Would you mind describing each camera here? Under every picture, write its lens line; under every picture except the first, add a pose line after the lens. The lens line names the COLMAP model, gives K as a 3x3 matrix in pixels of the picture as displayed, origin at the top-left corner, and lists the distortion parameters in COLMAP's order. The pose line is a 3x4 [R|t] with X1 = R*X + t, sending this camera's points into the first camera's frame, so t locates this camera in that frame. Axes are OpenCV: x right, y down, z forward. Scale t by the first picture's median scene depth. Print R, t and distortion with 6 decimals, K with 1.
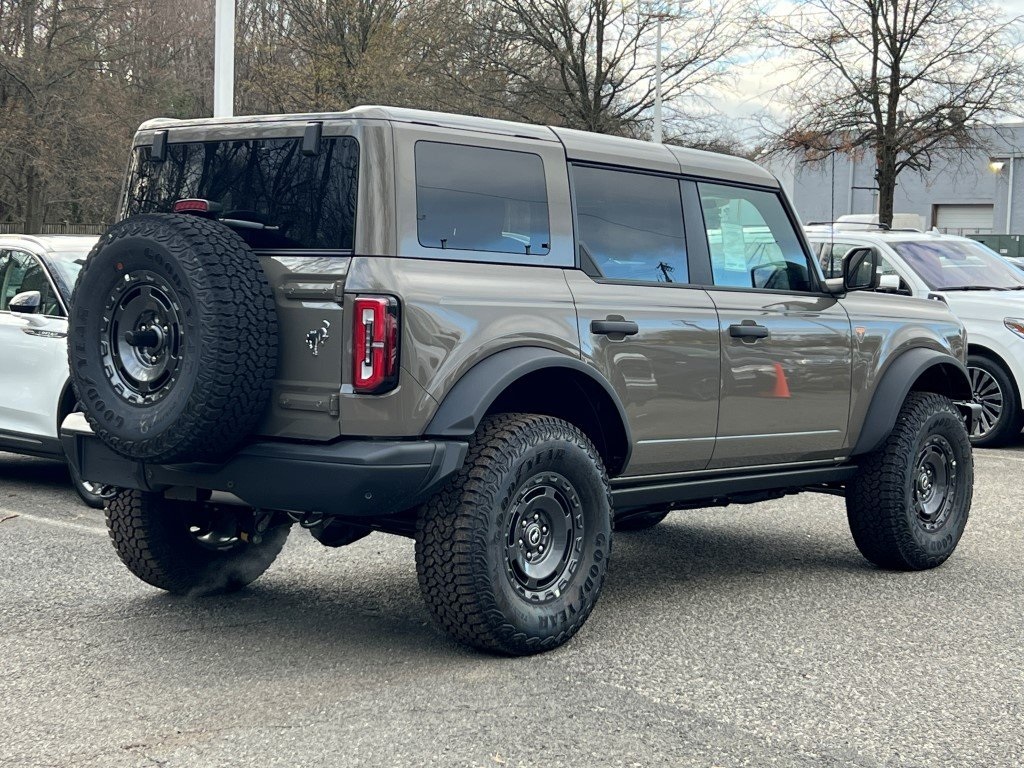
lens RADIAL K [[1810.5, 0, 512.0], [0, 1810.5, 384.0], [0, 0, 1]] dist [0.224323, -0.058963]
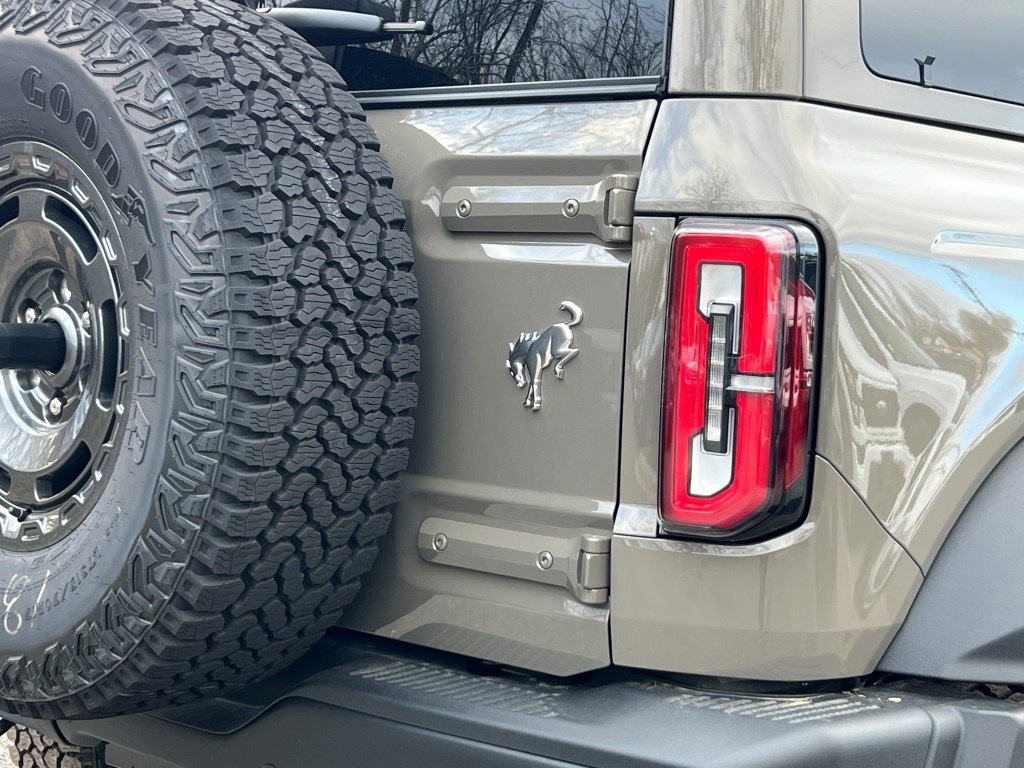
lens RADIAL K [[1810.5, 0, 512.0], [0, 1810.5, 384.0], [0, 0, 1]] dist [0.224323, -0.058963]
pose [[0.998417, 0.018922, -0.052969, -0.095955], [-0.018546, 0.999799, 0.007587, -0.022630], [0.053102, -0.006593, 0.998567, 0.683151]]
